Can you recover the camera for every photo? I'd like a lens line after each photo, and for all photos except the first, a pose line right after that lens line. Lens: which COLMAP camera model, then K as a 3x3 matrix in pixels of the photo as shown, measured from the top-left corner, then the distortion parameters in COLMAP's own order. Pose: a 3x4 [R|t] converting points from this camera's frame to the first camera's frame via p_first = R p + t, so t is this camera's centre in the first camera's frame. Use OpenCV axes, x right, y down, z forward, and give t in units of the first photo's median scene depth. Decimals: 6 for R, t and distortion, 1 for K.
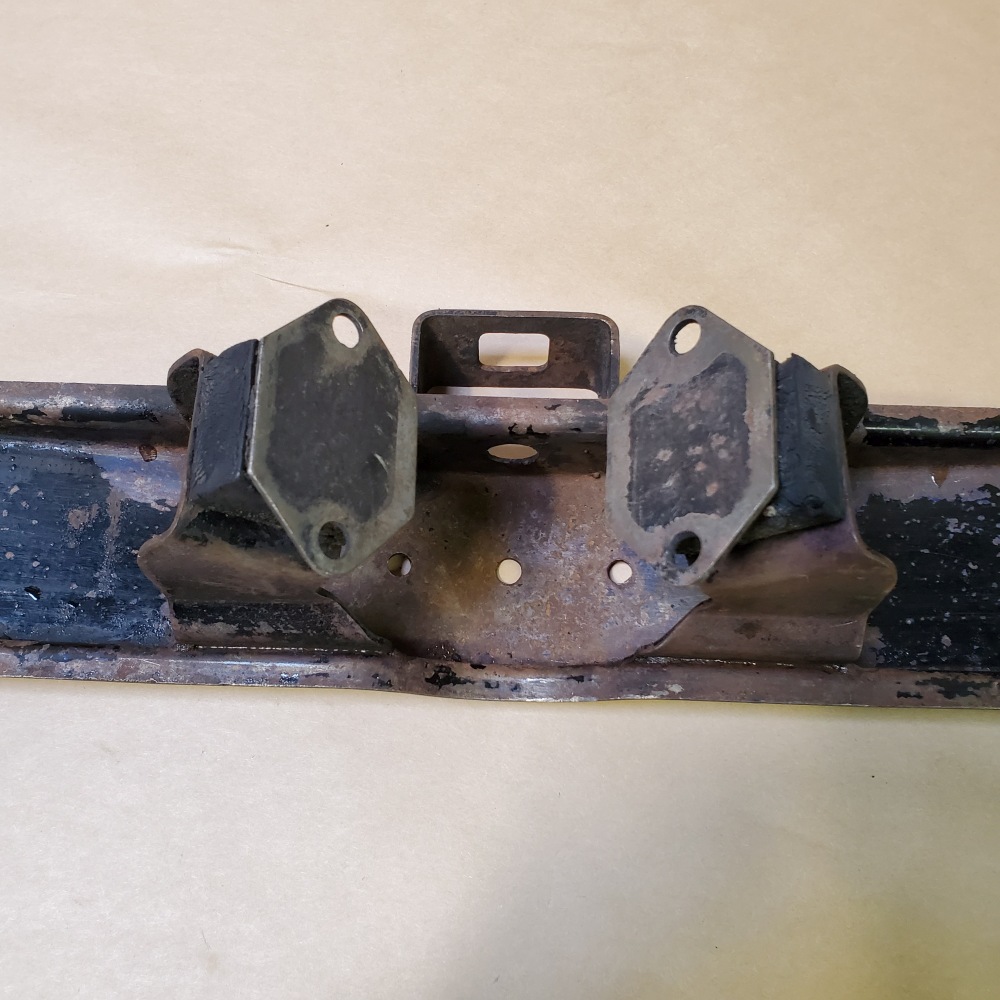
lens RADIAL K [[1054.5, 0, 500.6], [0, 1054.5, 485.4], [0, 0, 1]] dist [-0.018716, 0.000000]
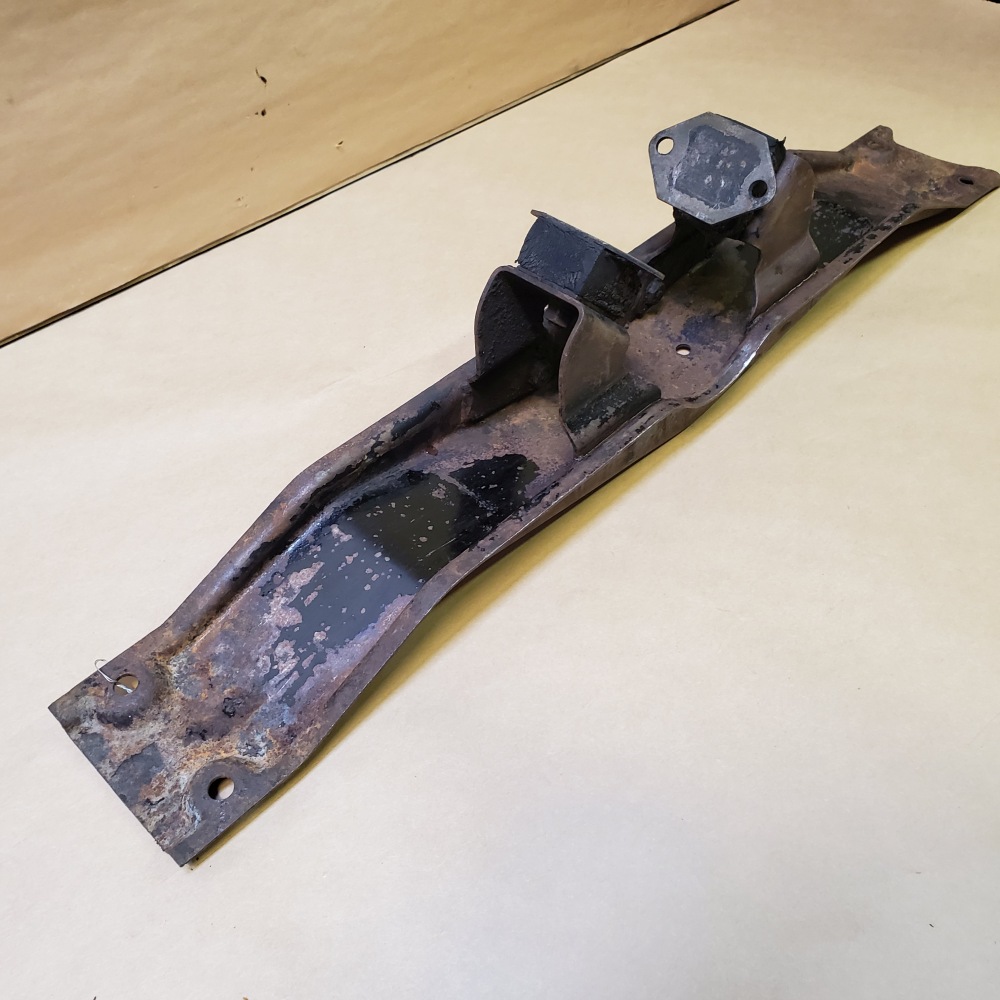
lens RADIAL K [[1037.8, 0, 506.8], [0, 1037.8, 487.3], [0, 0, 1]] dist [0.023490, 0.000000]
pose [[0.671138, -0.554854, 0.491641, -1.153841], [0.699138, 0.694274, -0.170851, 0.369717], [-0.246537, 0.458389, 0.853873, -0.252896]]
